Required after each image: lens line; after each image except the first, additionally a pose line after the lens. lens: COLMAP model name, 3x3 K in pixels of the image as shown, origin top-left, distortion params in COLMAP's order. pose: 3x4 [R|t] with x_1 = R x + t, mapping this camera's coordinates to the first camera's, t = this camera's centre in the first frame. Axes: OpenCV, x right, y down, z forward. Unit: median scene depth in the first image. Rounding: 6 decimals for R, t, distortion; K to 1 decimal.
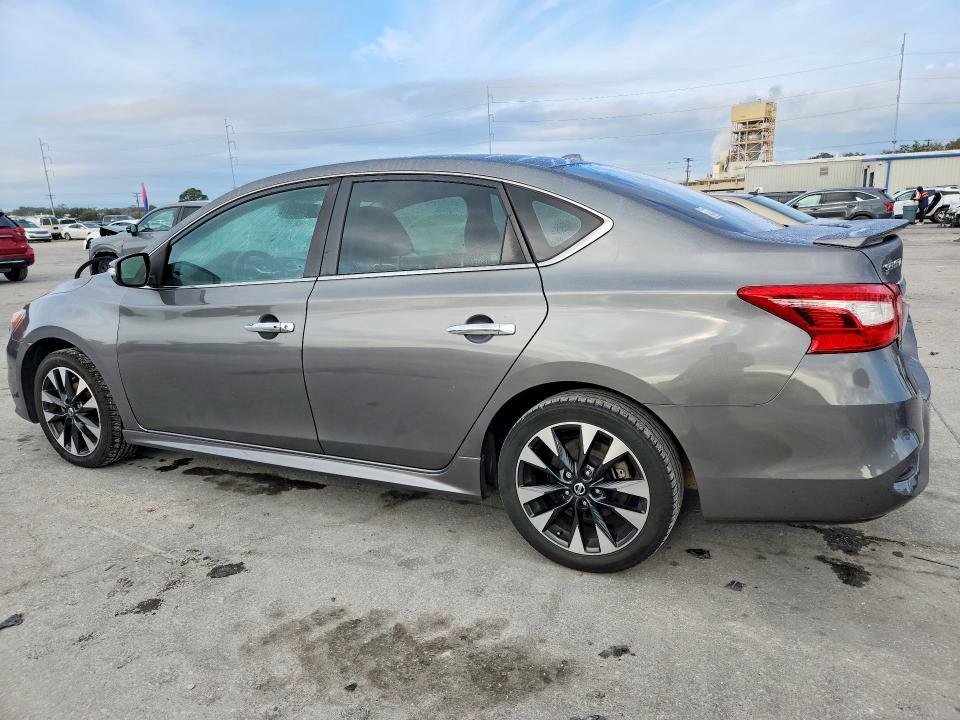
lens RADIAL K [[639.4, 0, 474.3], [0, 639.4, 355.7], [0, 0, 1]] dist [0.021463, -0.013546]
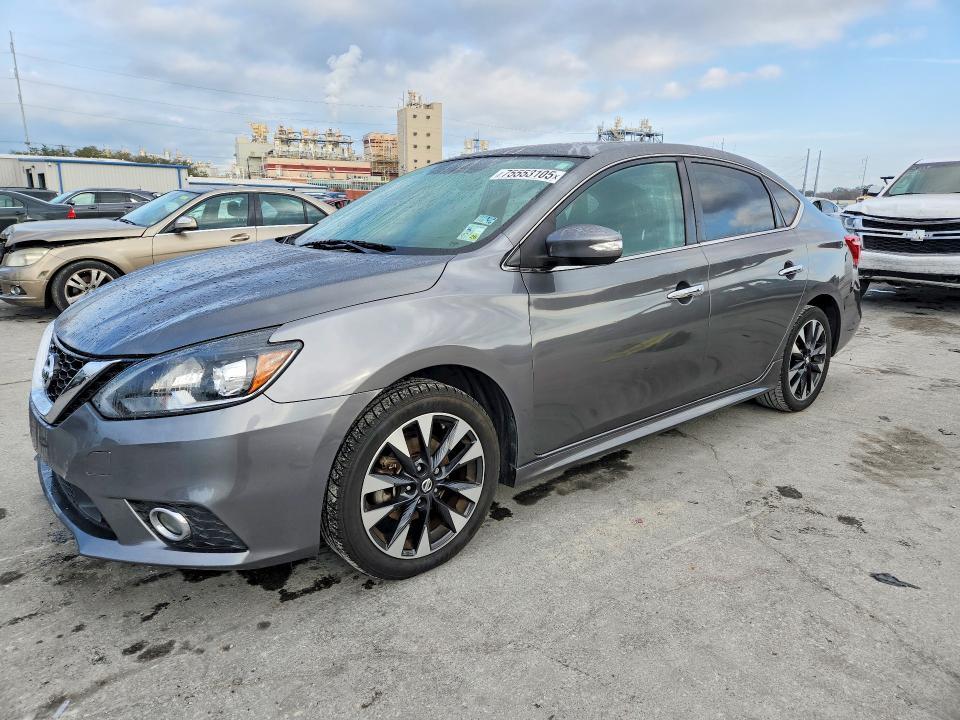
lens RADIAL K [[639.4, 0, 477.3], [0, 639.4, 359.6], [0, 0, 1]] dist [0.021463, -0.013546]
pose [[0.421175, -0.176899, 0.889561, -1.588211], [0.175645, 0.978136, 0.111352, -0.127669], [-0.889809, 0.109348, 0.443038, 0.943401]]
